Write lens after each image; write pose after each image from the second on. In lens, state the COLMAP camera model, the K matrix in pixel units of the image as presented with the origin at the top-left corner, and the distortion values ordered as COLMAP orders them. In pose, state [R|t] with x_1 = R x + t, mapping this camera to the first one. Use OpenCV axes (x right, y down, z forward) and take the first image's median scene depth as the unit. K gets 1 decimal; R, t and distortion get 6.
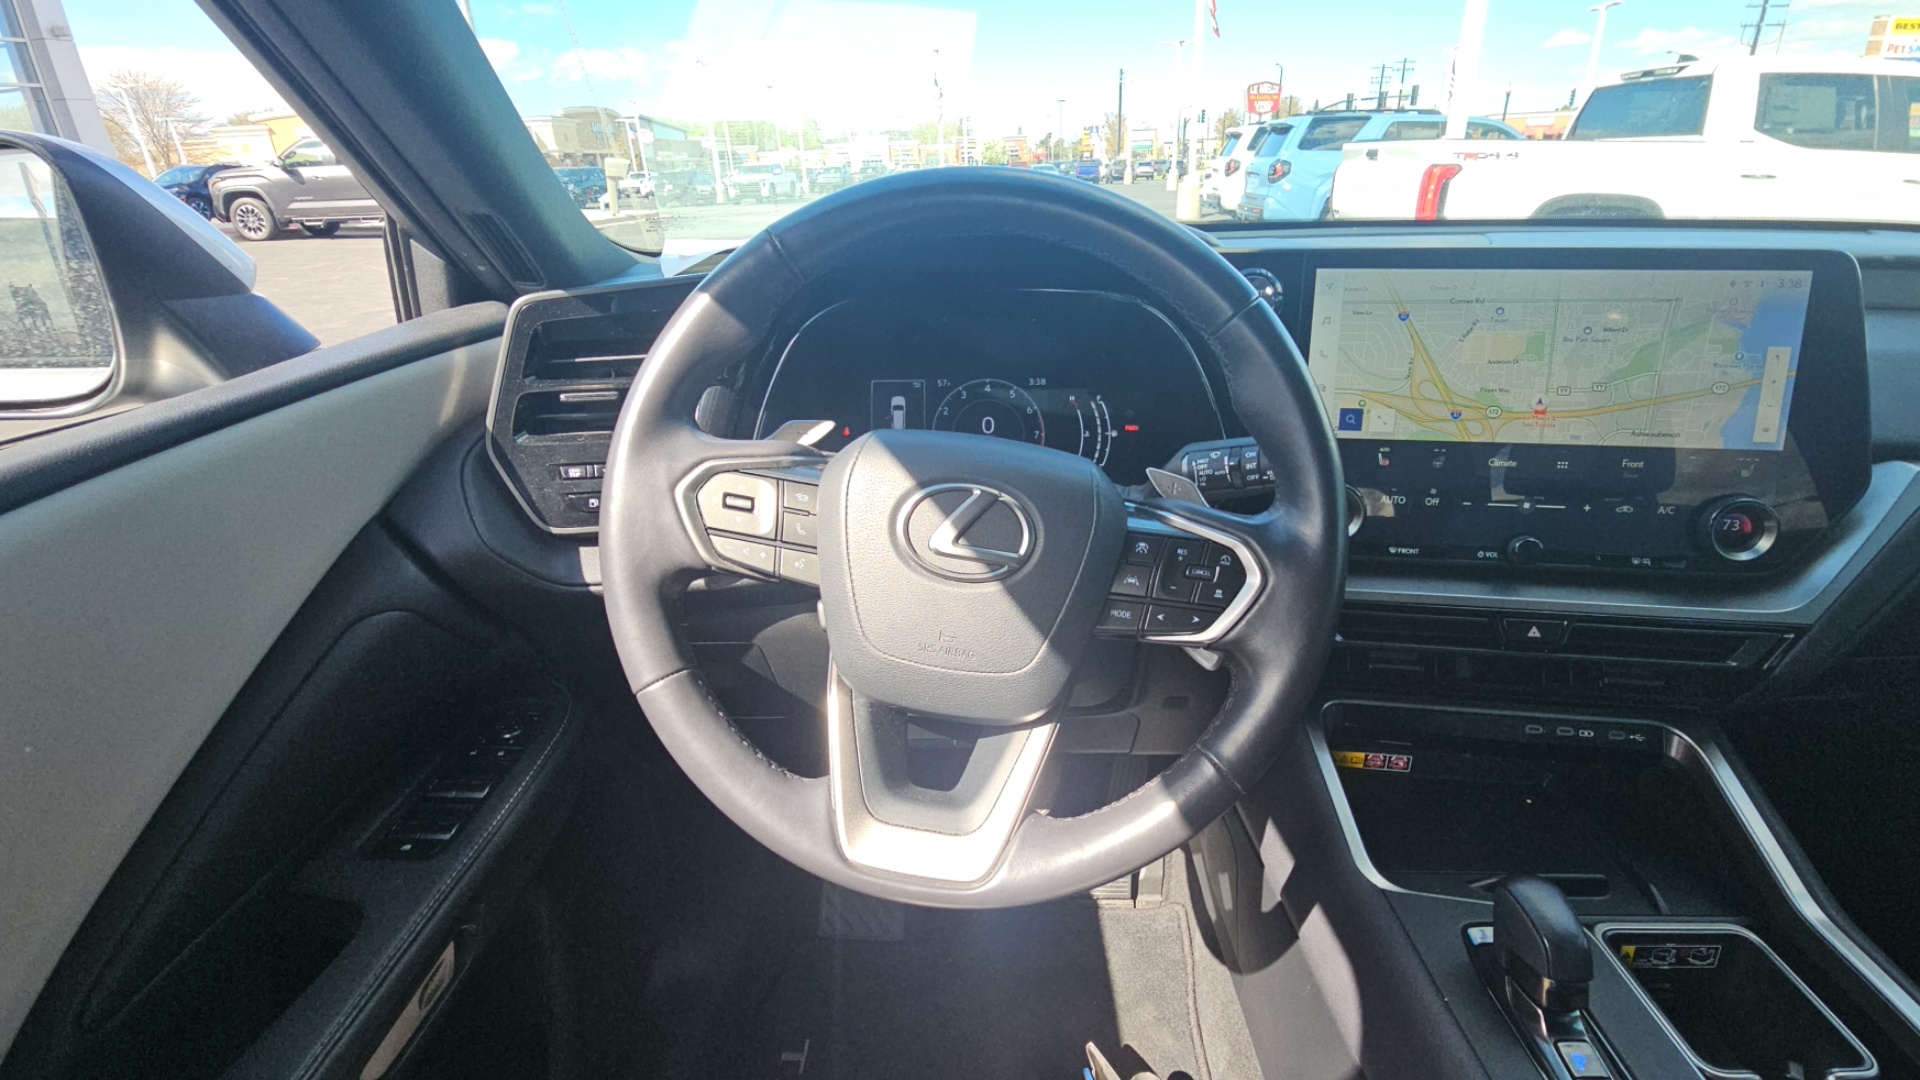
lens RADIAL K [[857.7, 0, 982.6], [0, 857.7, 542.2], [0, 0, 1]] dist [0.008697, -0.007699]
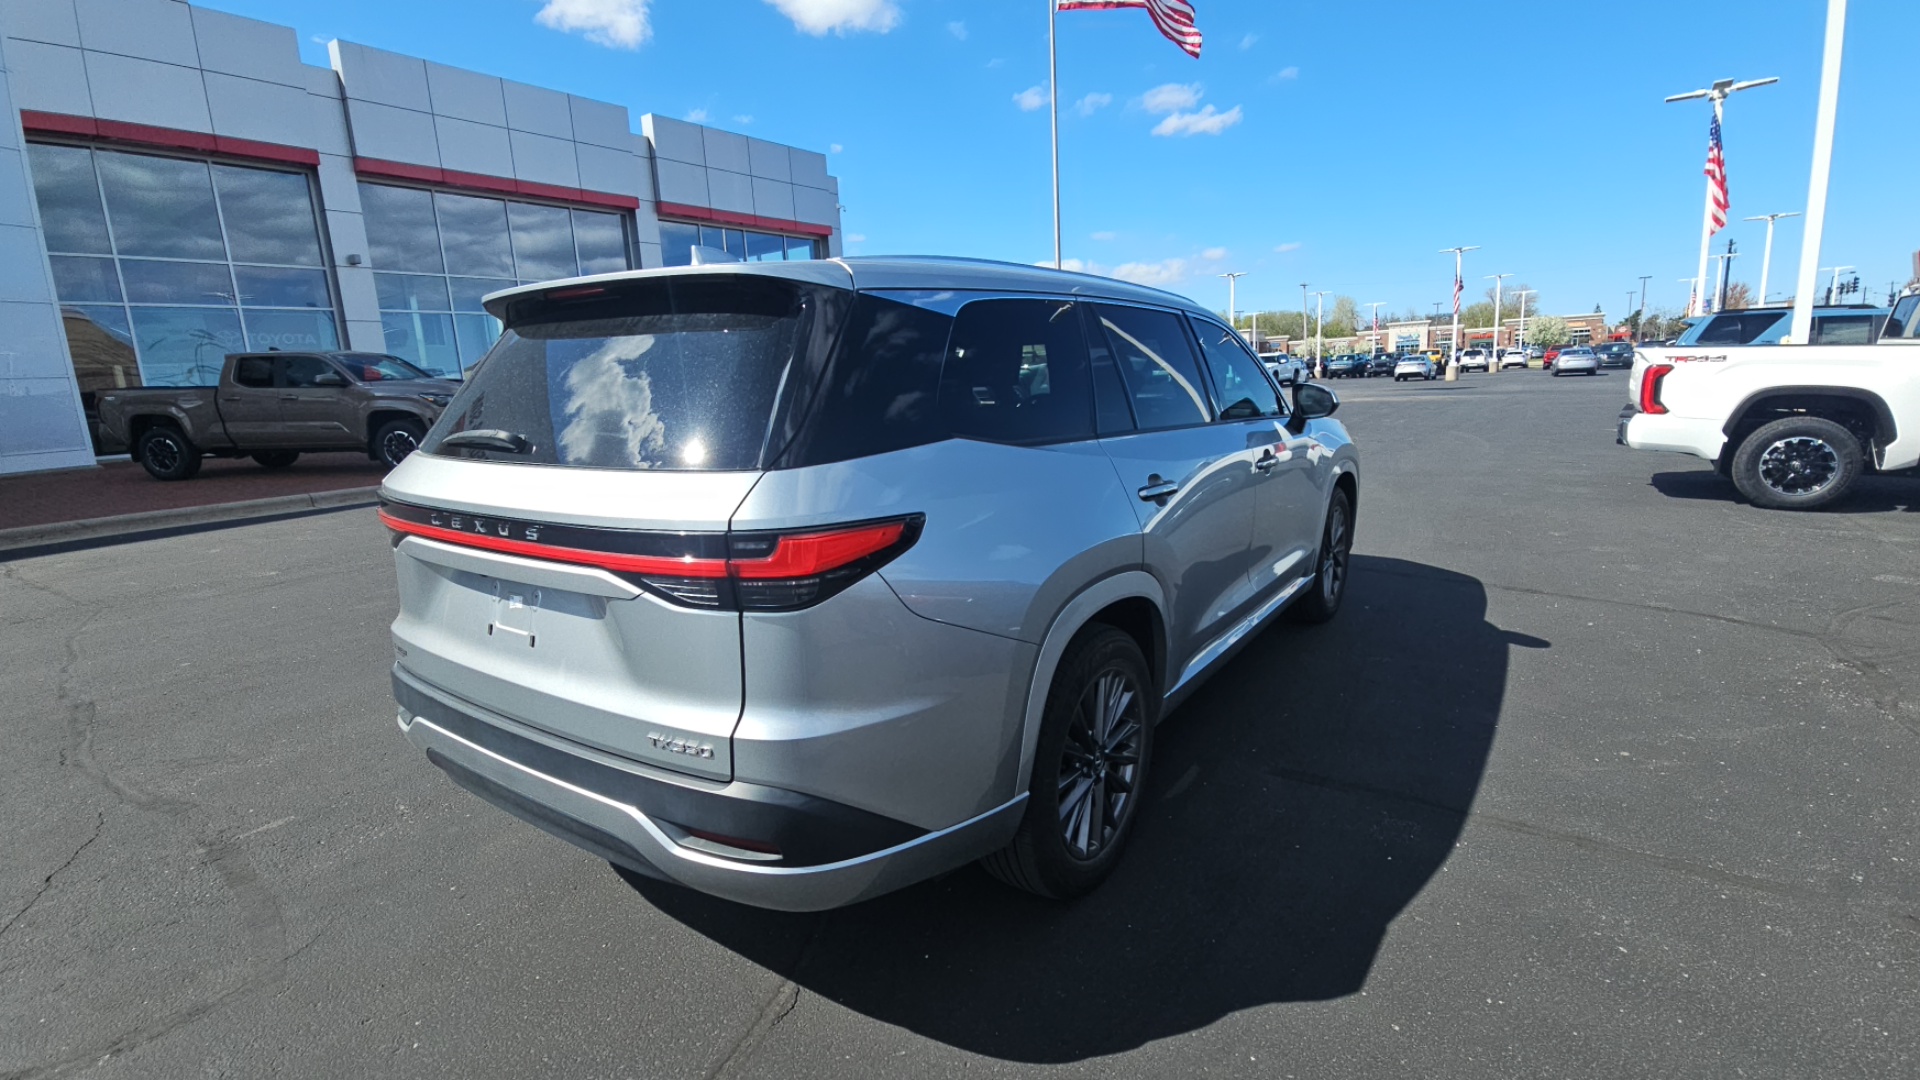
lens RADIAL K [[857.7, 0, 964.2], [0, 857.7, 541.3], [0, 0, 1]] dist [0.008697, -0.007699]
pose [[0.830419, 0.098093, -0.548437, 3.819238], [-0.203970, 0.969565, -0.135427, 2.187023], [0.518460, 0.224326, 0.825152, -5.761118]]
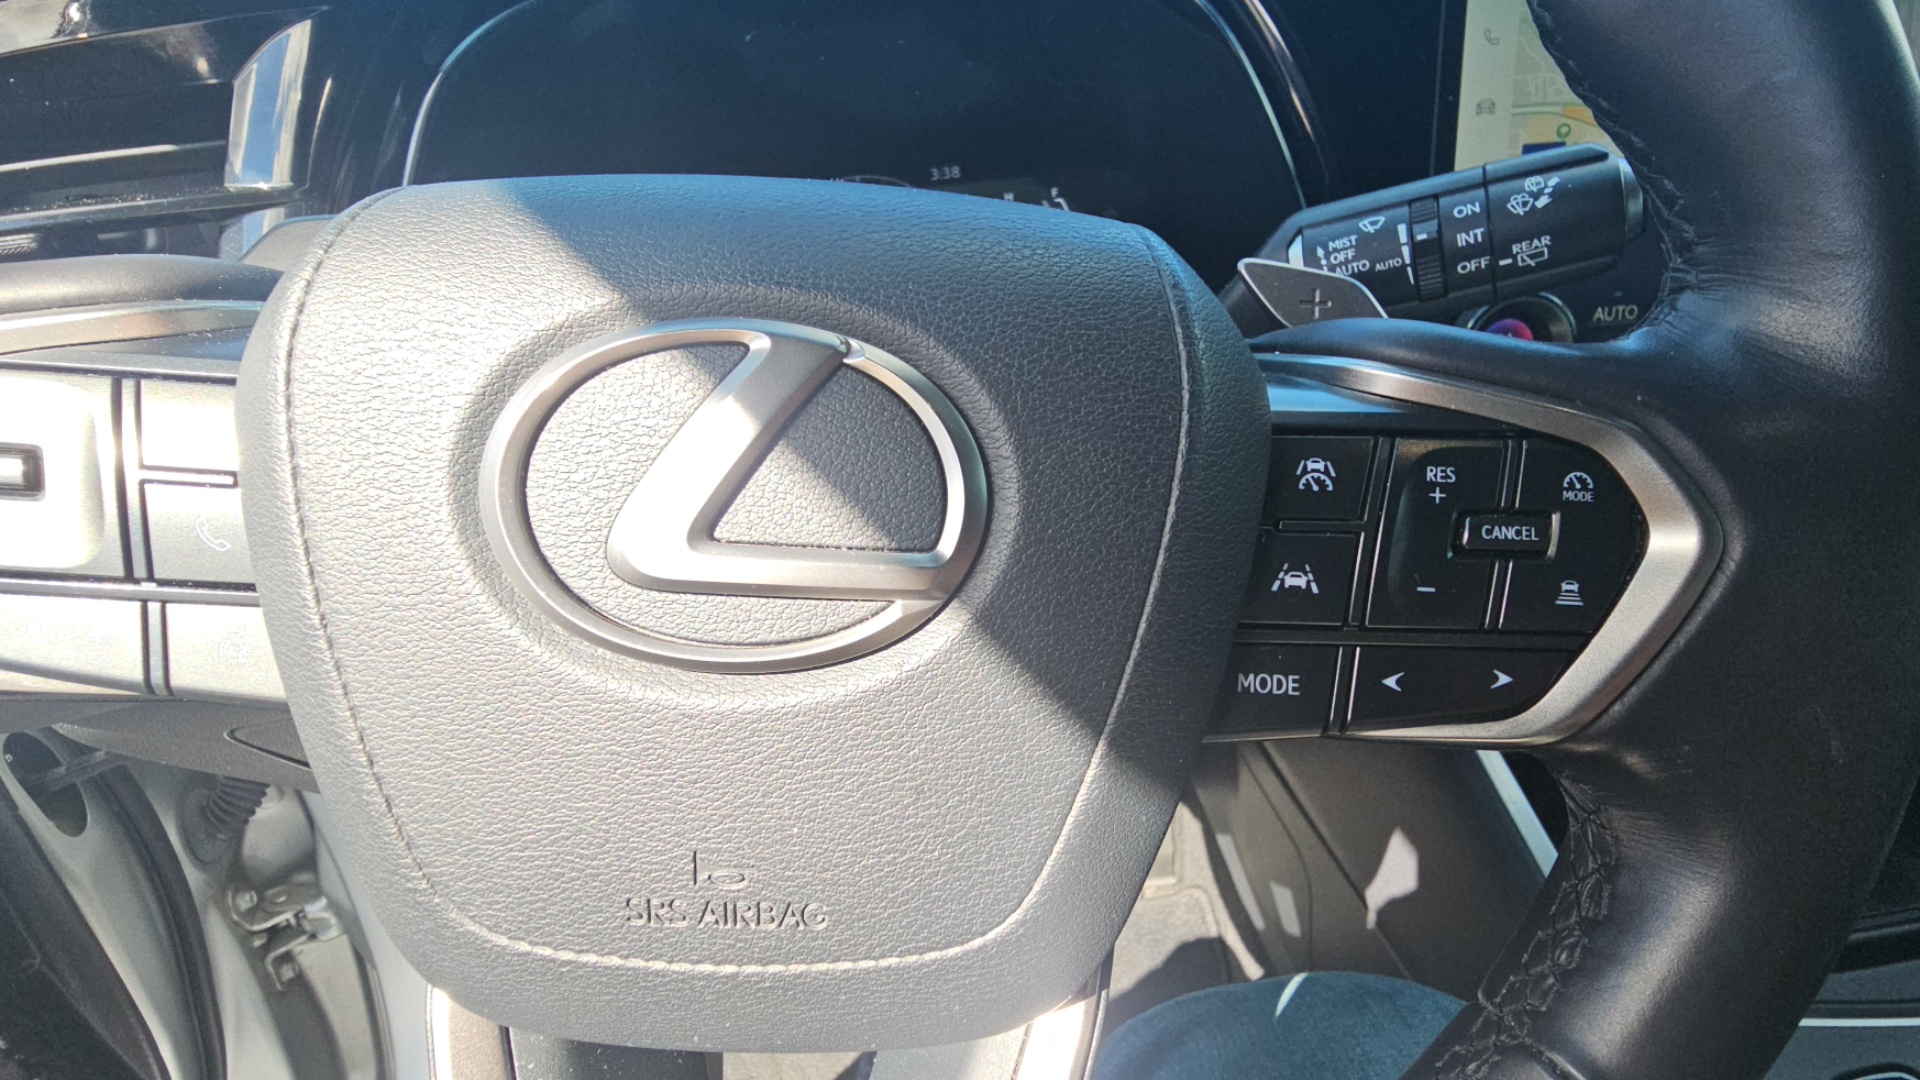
lens RADIAL K [[857.7, 0, 983.6], [0, 857.7, 541.1], [0, 0, 1]] dist [0.008697, -0.007699]
pose [[0.991180, -0.113068, 0.069121, 0.025983], [0.104067, 0.987025, 0.122281, -0.015353], [-0.082050, -0.114009, 0.990086, 0.483099]]
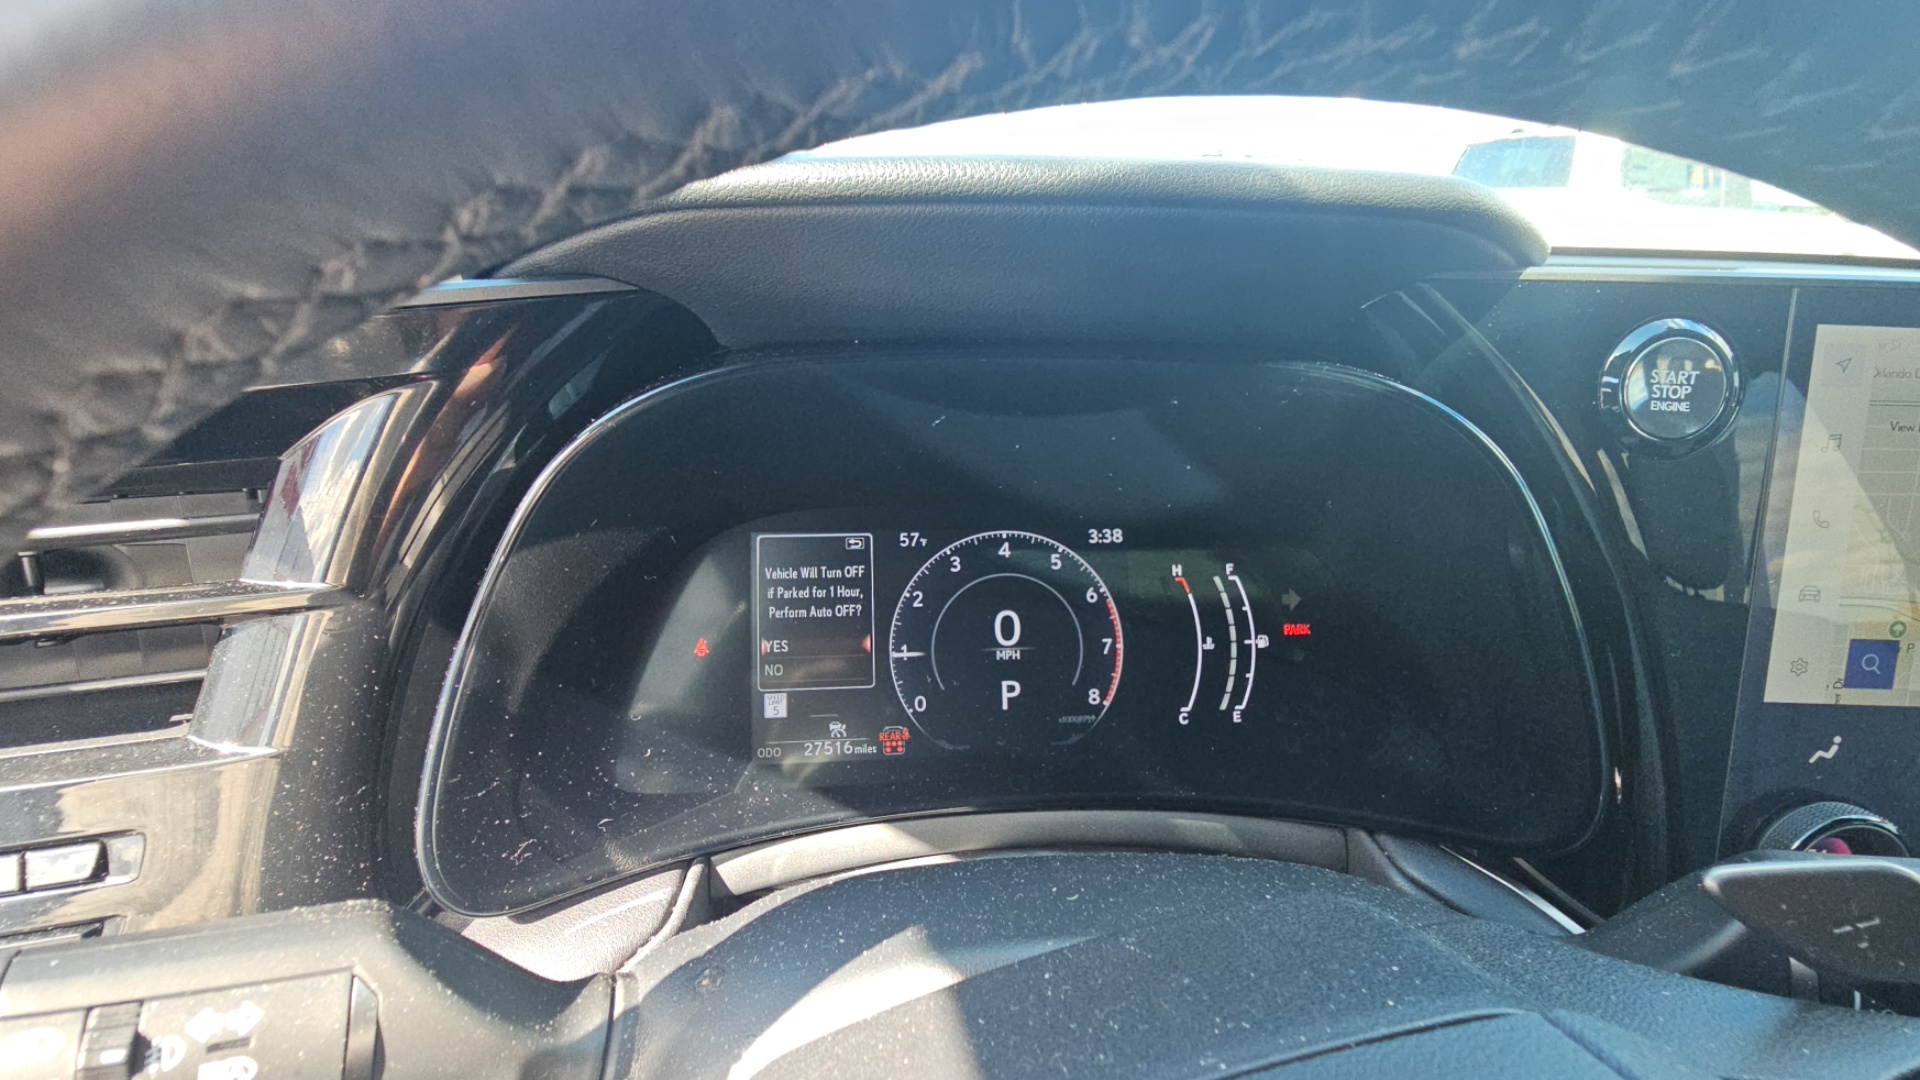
lens RADIAL K [[857.7, 0, 979.8], [0, 857.7, 547.3], [0, 0, 1]] dist [0.008697, -0.007699]
pose [[0.992277, -0.010526, 0.123595, -0.079991], [0.014119, 0.999502, -0.028226, -0.199062], [-0.123237, 0.029753, 0.991931, 0.624321]]
